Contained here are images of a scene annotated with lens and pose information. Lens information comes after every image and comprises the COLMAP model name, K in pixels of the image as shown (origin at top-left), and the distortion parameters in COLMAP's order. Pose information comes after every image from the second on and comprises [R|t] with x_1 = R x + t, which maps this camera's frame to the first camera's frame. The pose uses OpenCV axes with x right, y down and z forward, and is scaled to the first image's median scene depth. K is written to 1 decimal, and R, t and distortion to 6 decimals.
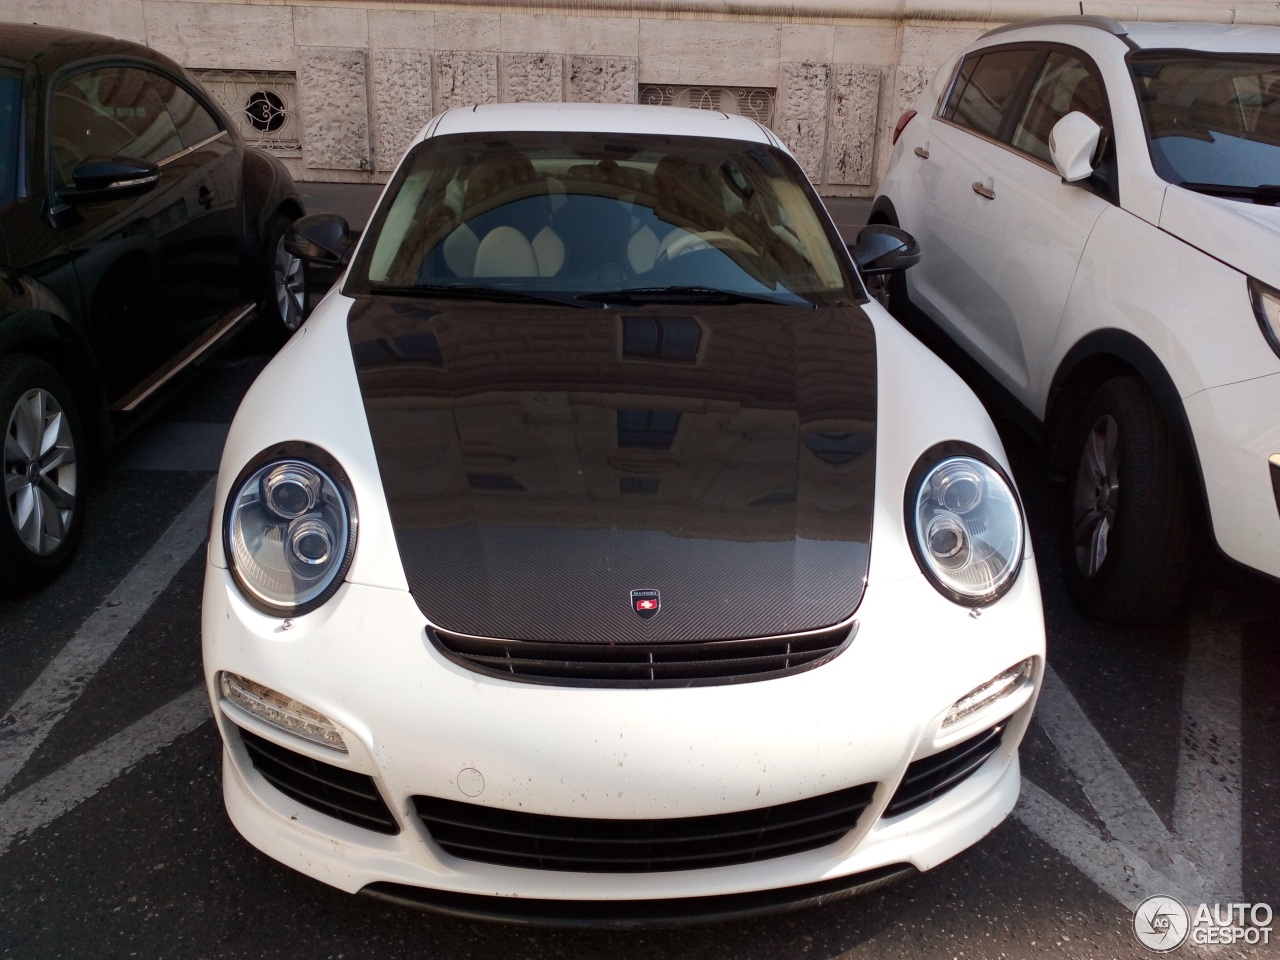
lens RADIAL K [[1088.4, 0, 643.3], [0, 1088.4, 480.9], [0, 0, 1]] dist [-0.016163, 0.030040]
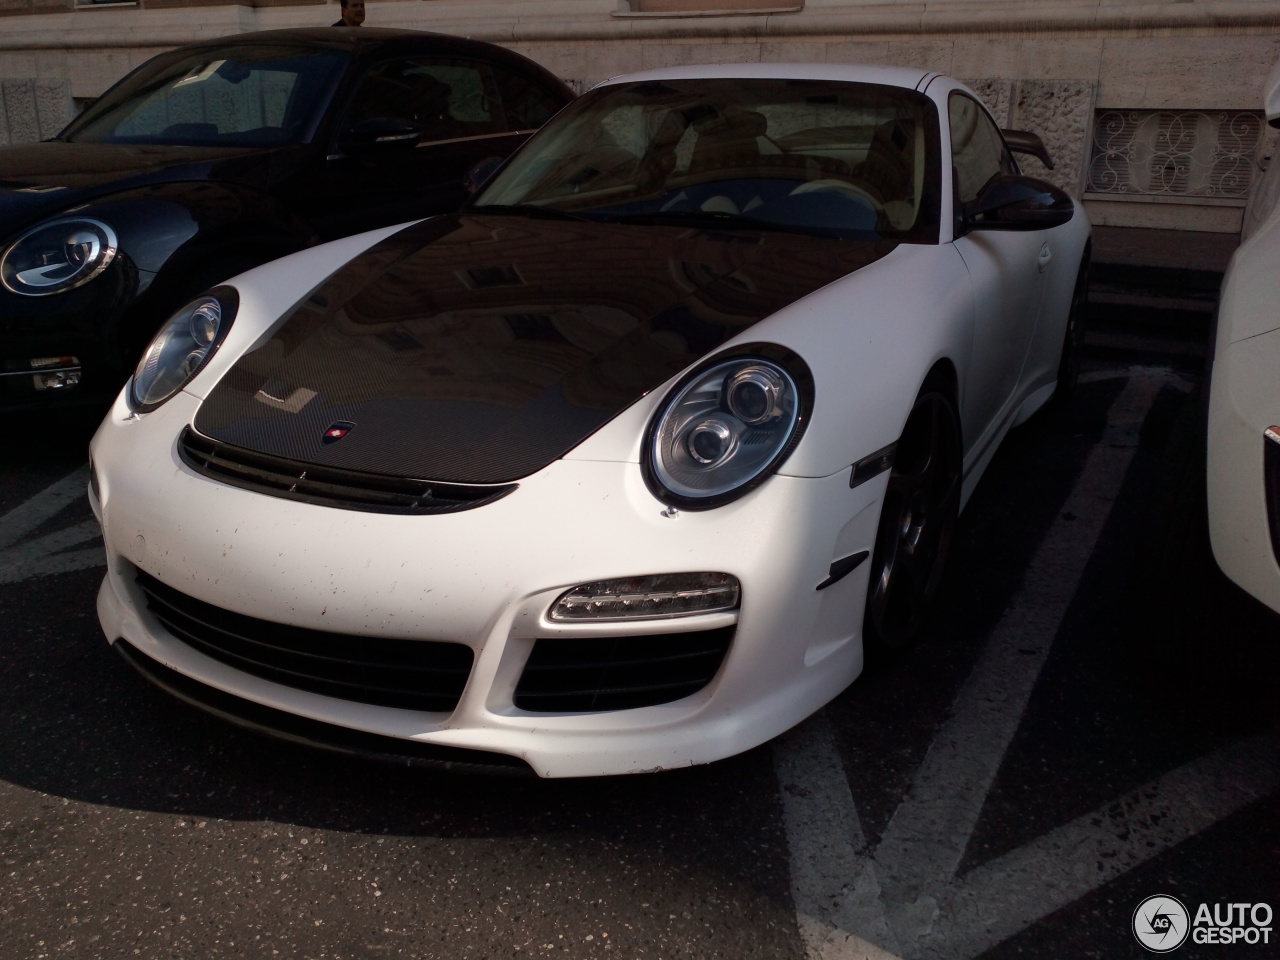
lens RADIAL K [[1088.4, 0, 660.5], [0, 1088.4, 481.1], [0, 0, 1]] dist [-0.016163, 0.030040]
pose [[0.861343, 0.145411, -0.486768, 0.174480], [-0.177518, 0.983910, -0.020200, 0.028318], [0.475999, 0.103810, 0.873298, 0.057398]]
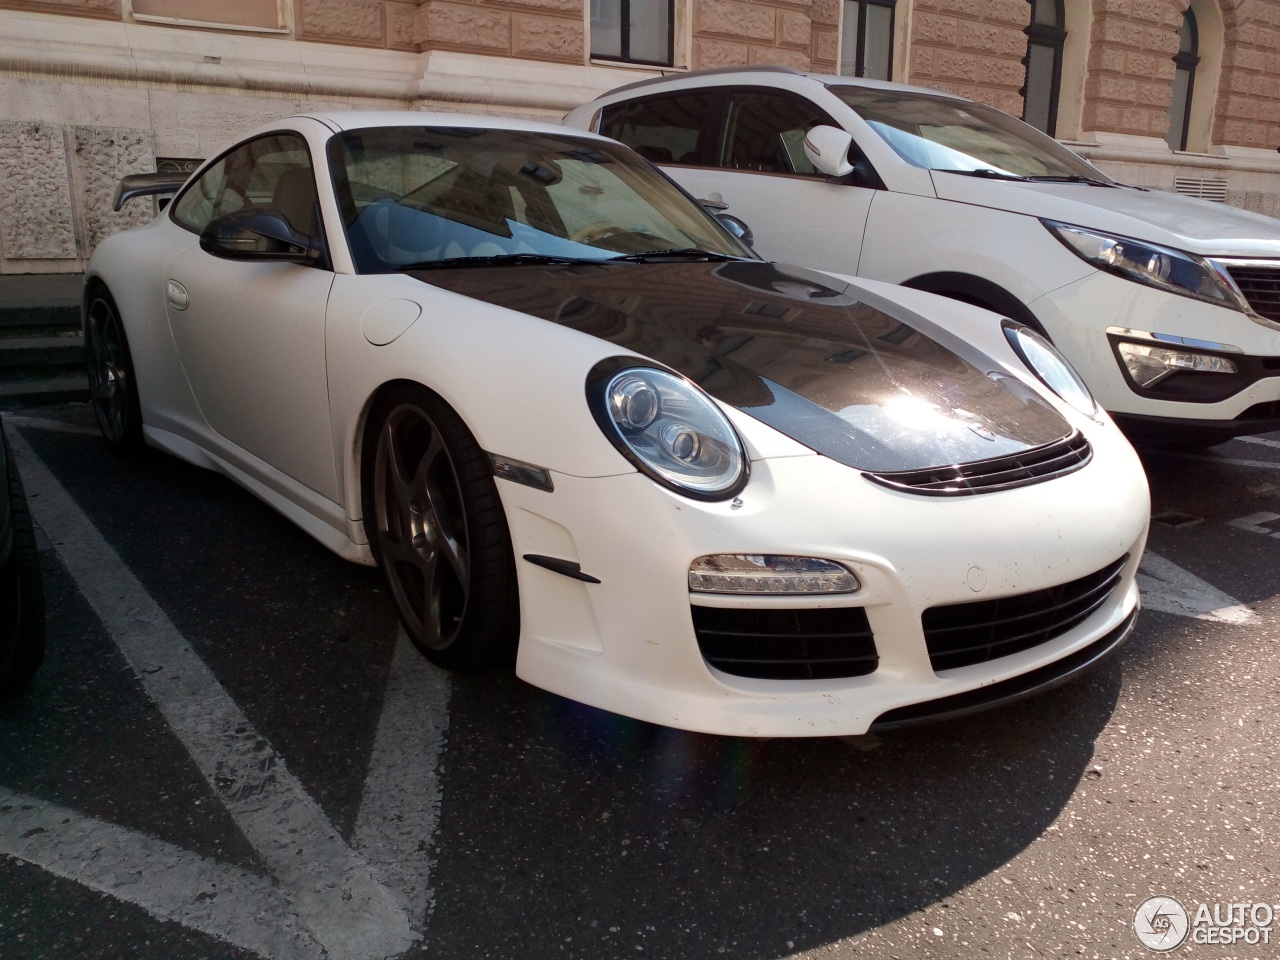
lens RADIAL K [[1088.4, 0, 649.8], [0, 1088.4, 478.7], [0, 0, 1]] dist [-0.016163, 0.030040]
pose [[0.822890, -0.154193, 0.546879, -0.210256], [0.209902, 0.976887, -0.040405, 0.029600], [-0.528009, 0.148040, 0.836236, 0.040851]]
